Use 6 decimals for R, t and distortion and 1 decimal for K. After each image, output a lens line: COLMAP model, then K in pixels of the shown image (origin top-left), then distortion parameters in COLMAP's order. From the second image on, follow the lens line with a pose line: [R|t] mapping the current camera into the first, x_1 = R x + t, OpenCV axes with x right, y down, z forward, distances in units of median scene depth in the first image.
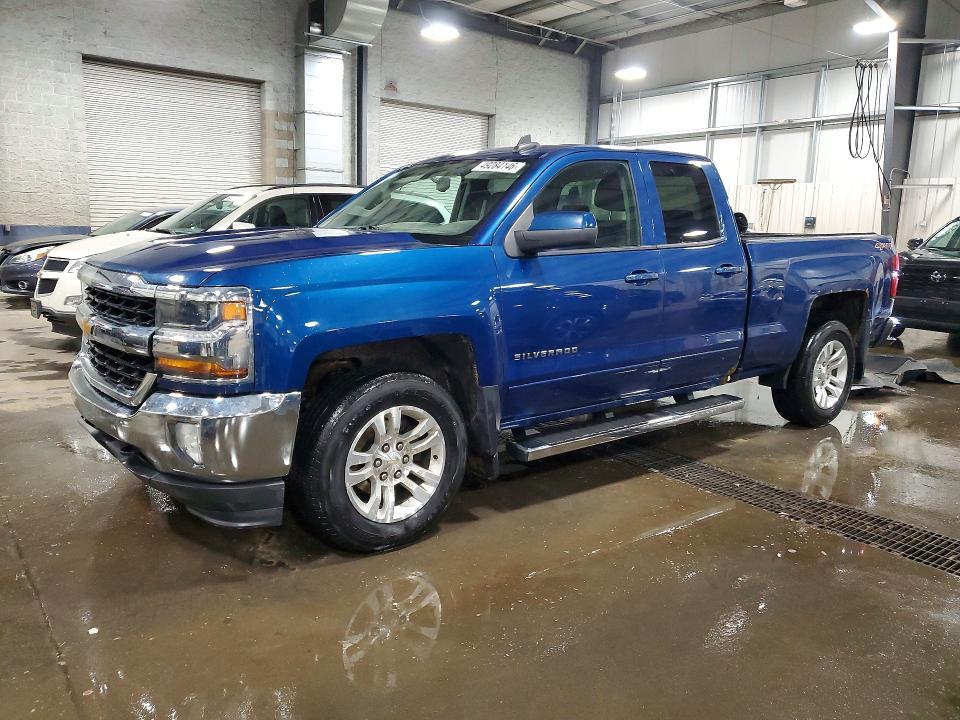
lens RADIAL K [[743.0, 0, 477.7], [0, 743.0, 336.6], [0, 0, 1]] dist [0.024451, 0.002721]
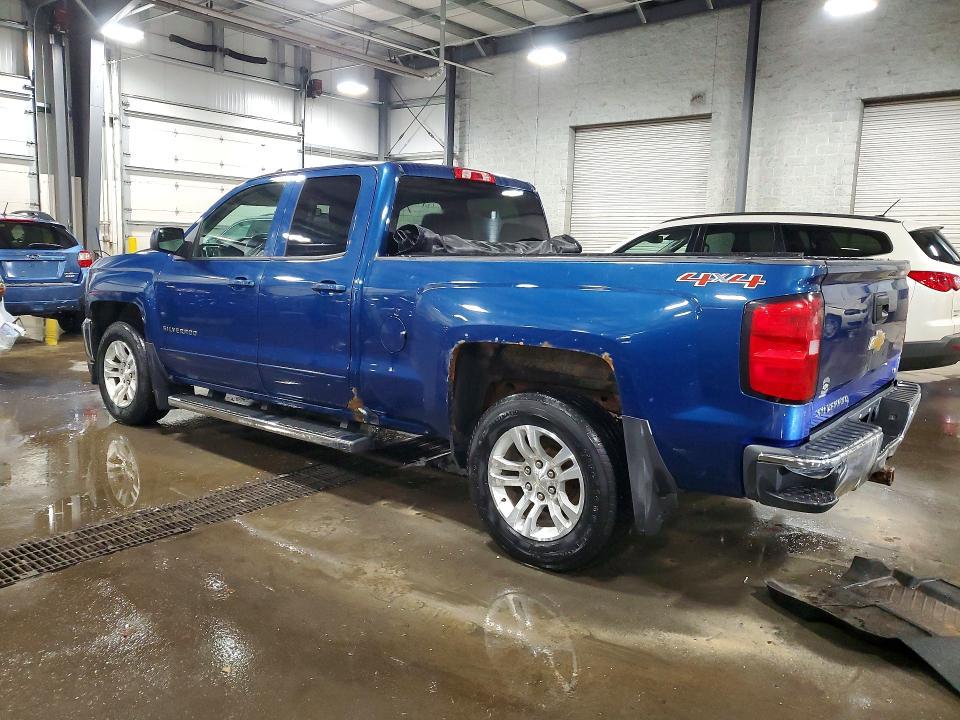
lens RADIAL K [[753.8, 0, 480.0], [0, 753.8, 360.0], [0, 0, 1]] dist [0.003587, 0.003364]
pose [[0.222608, 0.127580, -0.966524, 0.938098], [-0.166023, 0.981880, 0.091369, -0.085863], [0.960668, 0.140125, 0.239755, 0.722113]]
